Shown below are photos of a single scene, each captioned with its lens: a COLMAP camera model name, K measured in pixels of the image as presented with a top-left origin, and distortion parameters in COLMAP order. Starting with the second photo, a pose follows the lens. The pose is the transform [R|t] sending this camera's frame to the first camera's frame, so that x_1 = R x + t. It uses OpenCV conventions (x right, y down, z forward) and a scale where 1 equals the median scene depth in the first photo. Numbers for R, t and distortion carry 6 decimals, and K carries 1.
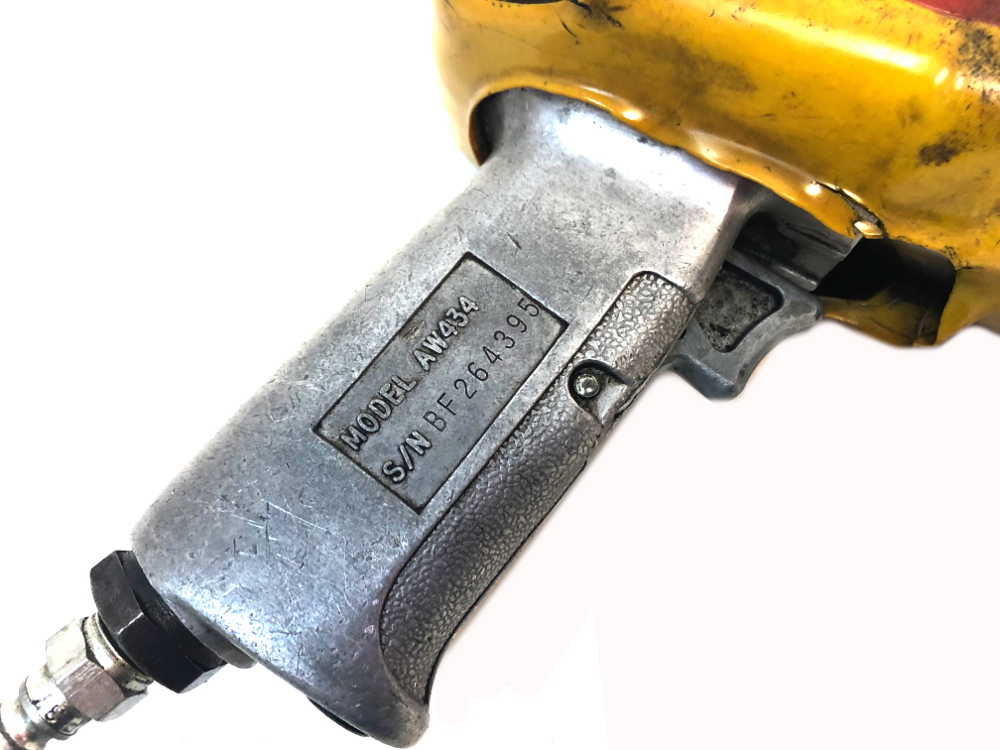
lens RADIAL K [[865.1, 0, 500.0], [0, 865.1, 375.0], [0, 0, 1]] dist [0.100301, -0.168396]
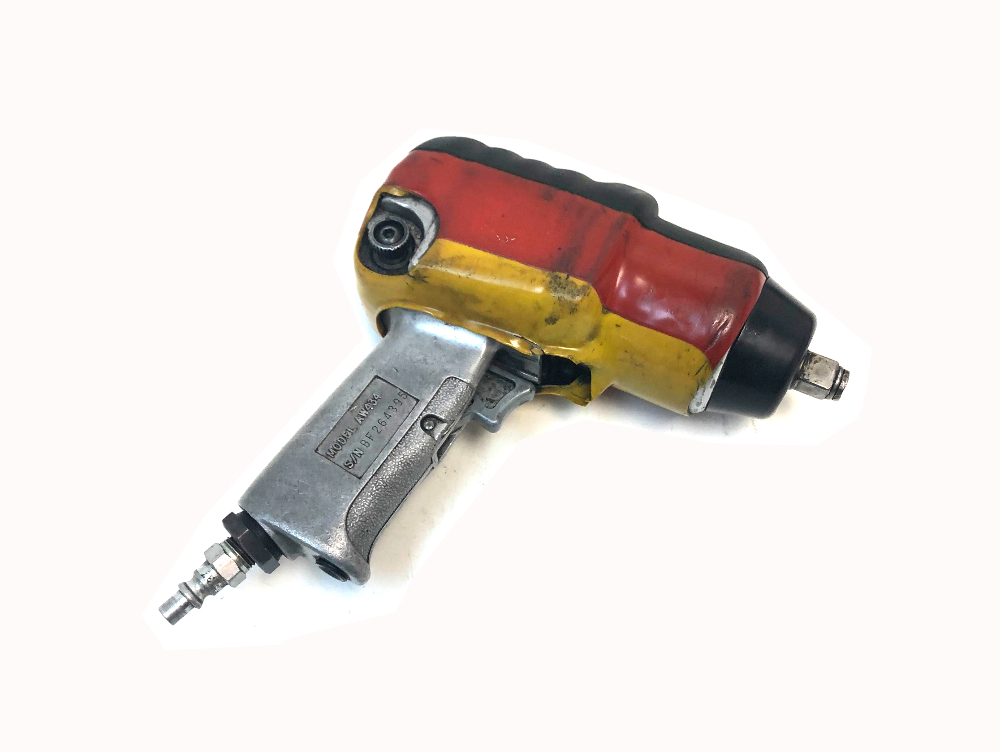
lens RADIAL K [[865.1, 0, 500.0], [0, 865.1, 376.0], [0, 0, 1]] dist [0.100301, -0.168396]
pose [[0.995747, -0.088251, 0.026460, 0.245821], [0.091638, 0.978399, -0.185303, 0.342126], [-0.009535, 0.186940, 0.982325, -1.379286]]
